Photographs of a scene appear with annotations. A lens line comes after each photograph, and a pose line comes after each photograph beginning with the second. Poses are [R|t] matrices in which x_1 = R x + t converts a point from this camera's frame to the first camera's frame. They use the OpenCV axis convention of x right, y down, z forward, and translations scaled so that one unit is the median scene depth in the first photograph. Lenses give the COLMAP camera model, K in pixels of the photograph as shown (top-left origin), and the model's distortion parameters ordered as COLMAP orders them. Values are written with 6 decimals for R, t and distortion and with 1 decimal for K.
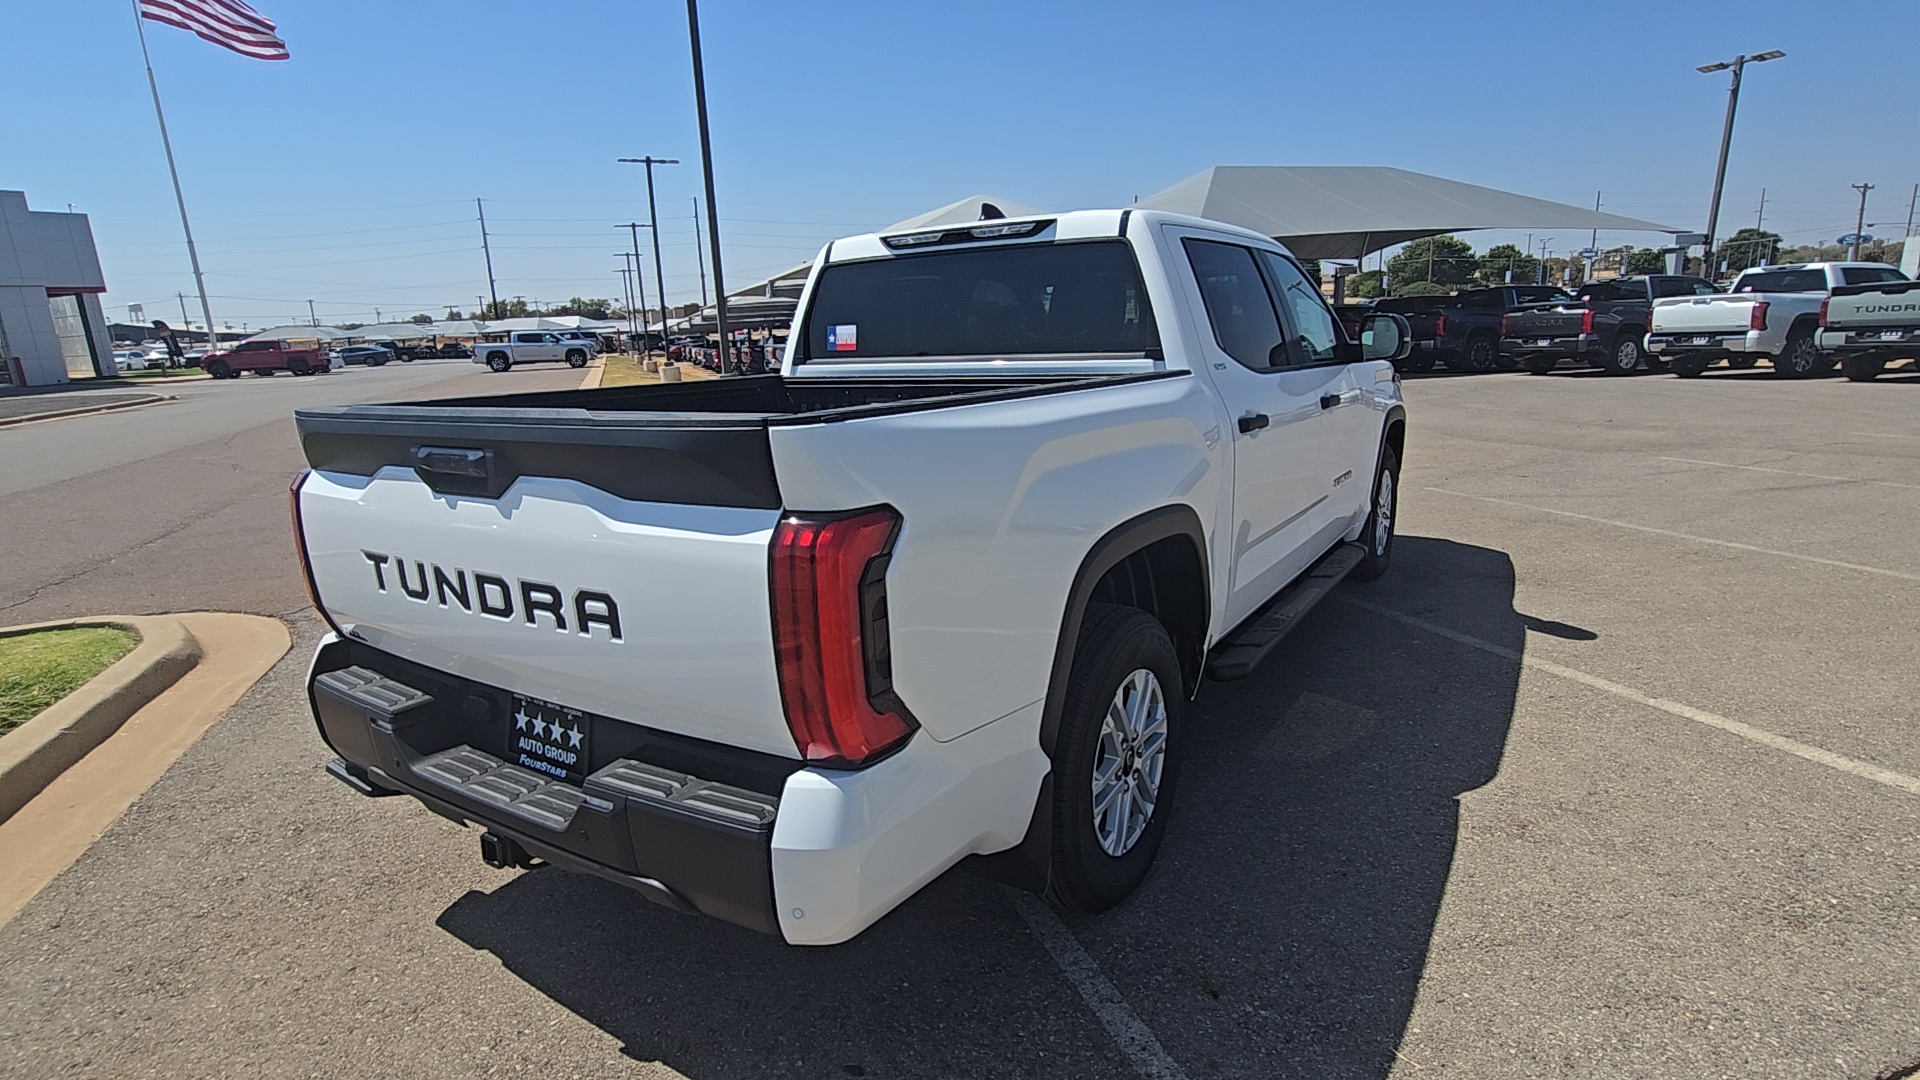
lens RADIAL K [[972.2, 0, 952.6], [0, 972.2, 548.8], [0, 0, 1]] dist [-0.002055, 0.000479]
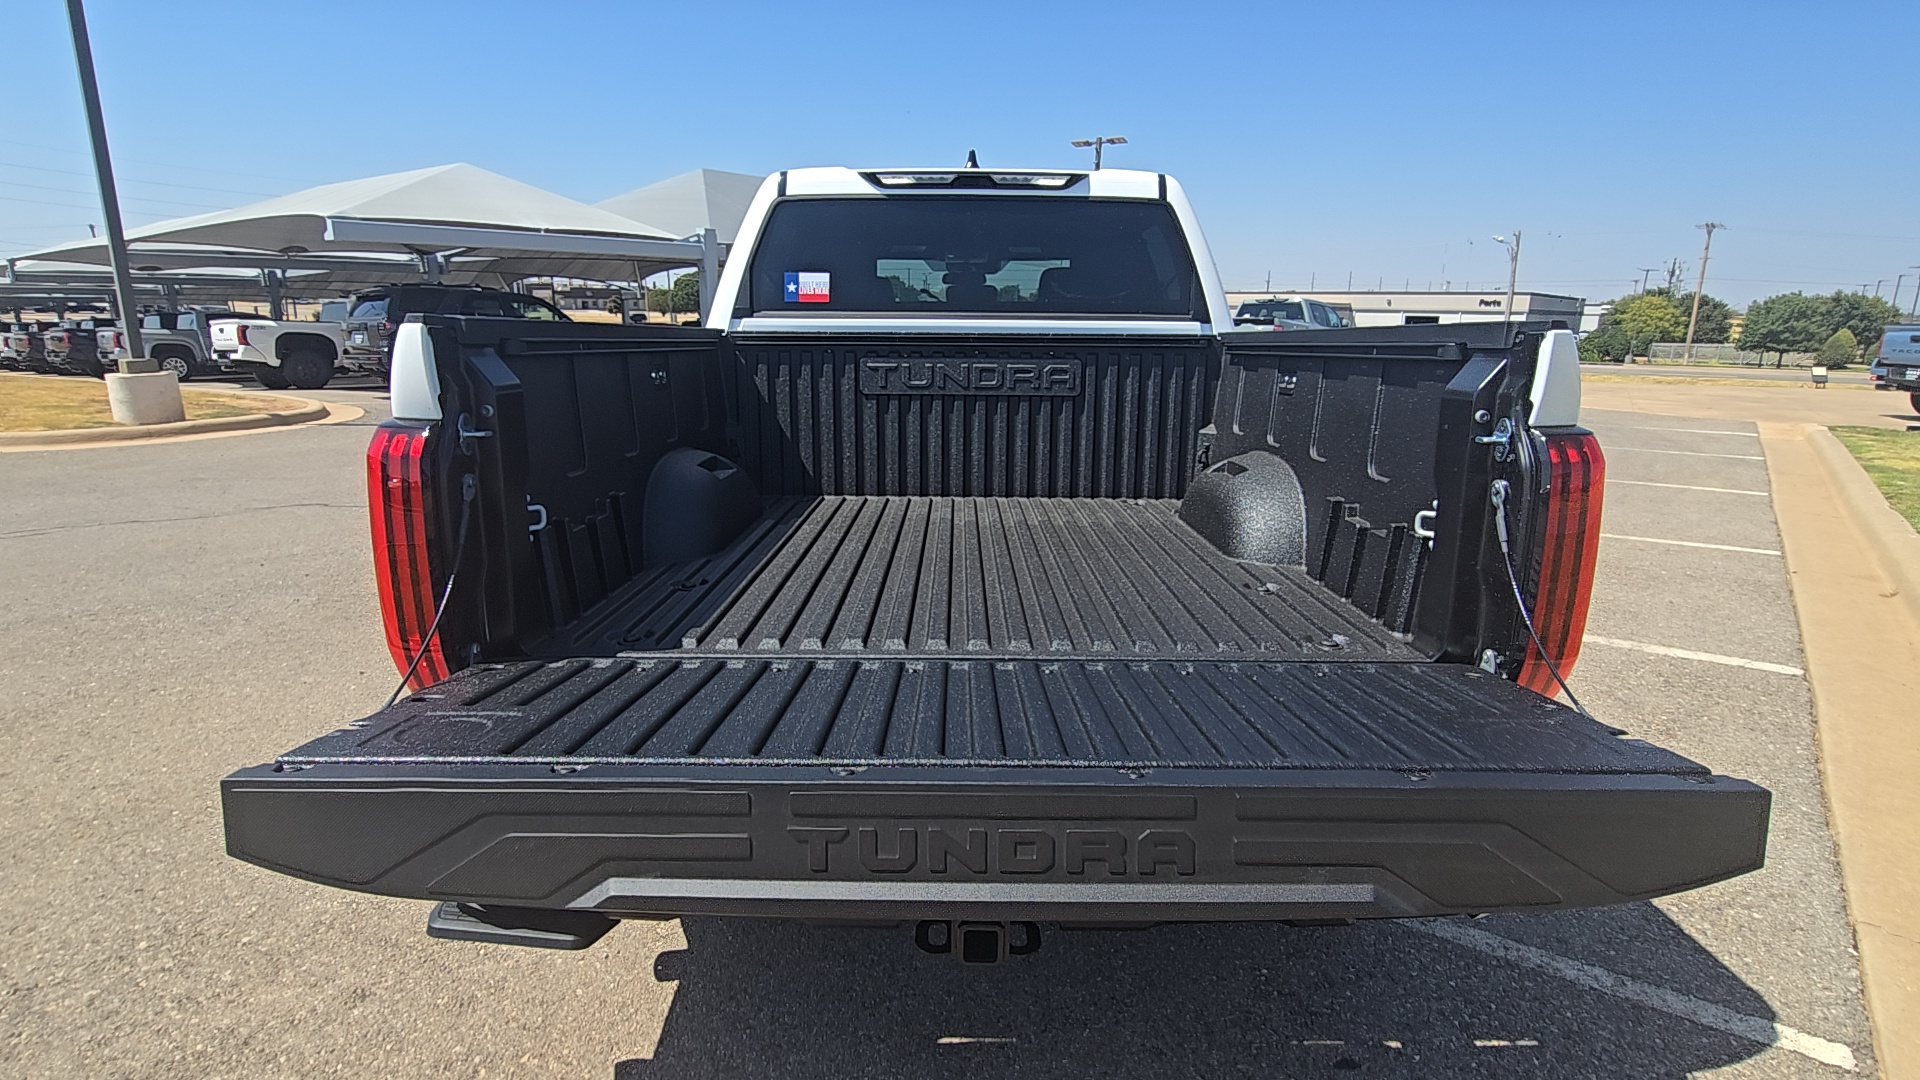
lens RADIAL K [[972.2, 0, 952.6], [0, 972.2, 548.8], [0, 0, 1]] dist [-0.002055, 0.000479]
pose [[0.839233, -0.074443, 0.538653, -0.508550], [0.079970, 0.996711, 0.013153, 0.008211], [-0.537860, 0.032038, 0.842425, 0.245433]]
